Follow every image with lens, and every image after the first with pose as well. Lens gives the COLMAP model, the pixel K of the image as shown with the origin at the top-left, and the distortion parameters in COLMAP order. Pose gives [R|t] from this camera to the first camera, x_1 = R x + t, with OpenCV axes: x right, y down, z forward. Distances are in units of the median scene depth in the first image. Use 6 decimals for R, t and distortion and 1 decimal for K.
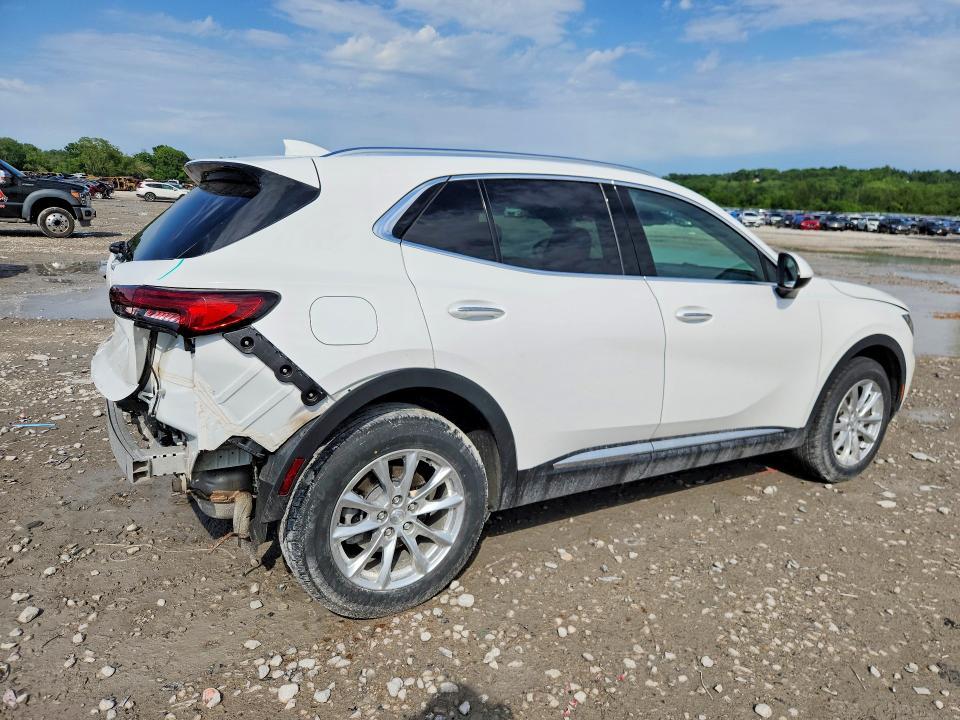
lens RADIAL K [[661.9, 0, 482.3], [0, 661.9, 353.0], [0, 0, 1]] dist [0.000962, -0.013746]
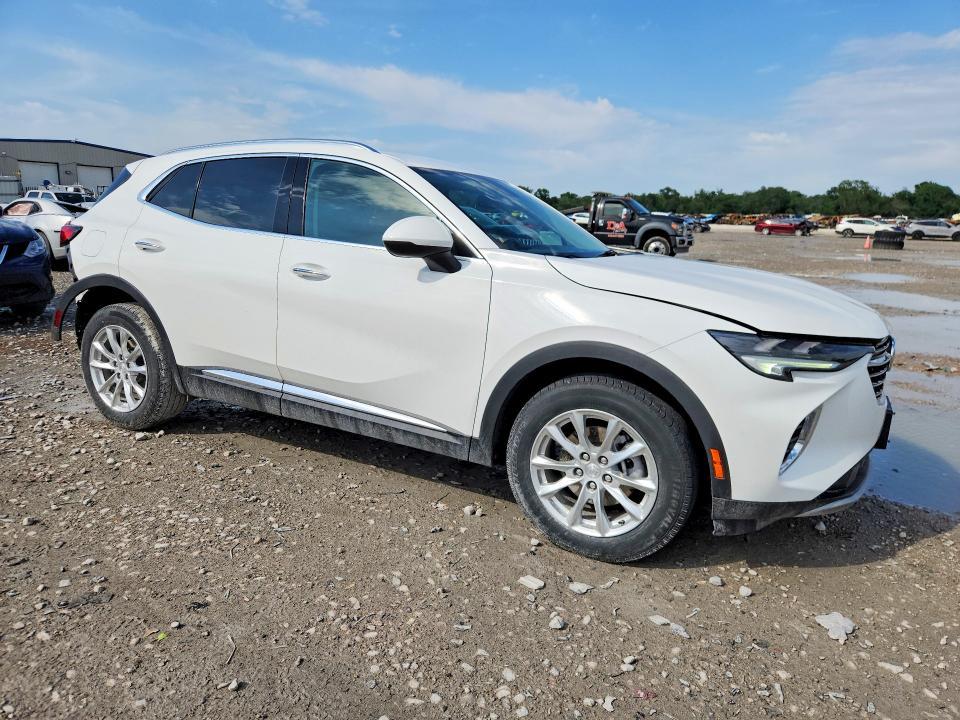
lens RADIAL K [[661.9, 0, 480.9], [0, 661.9, 367.4], [0, 0, 1]] dist [0.000962, -0.013746]
pose [[0.500074, 0.144726, -0.853803, 0.252755], [-0.179712, 0.981816, 0.061168, -0.002952], [0.847130, 0.122850, 0.516990, 0.131035]]
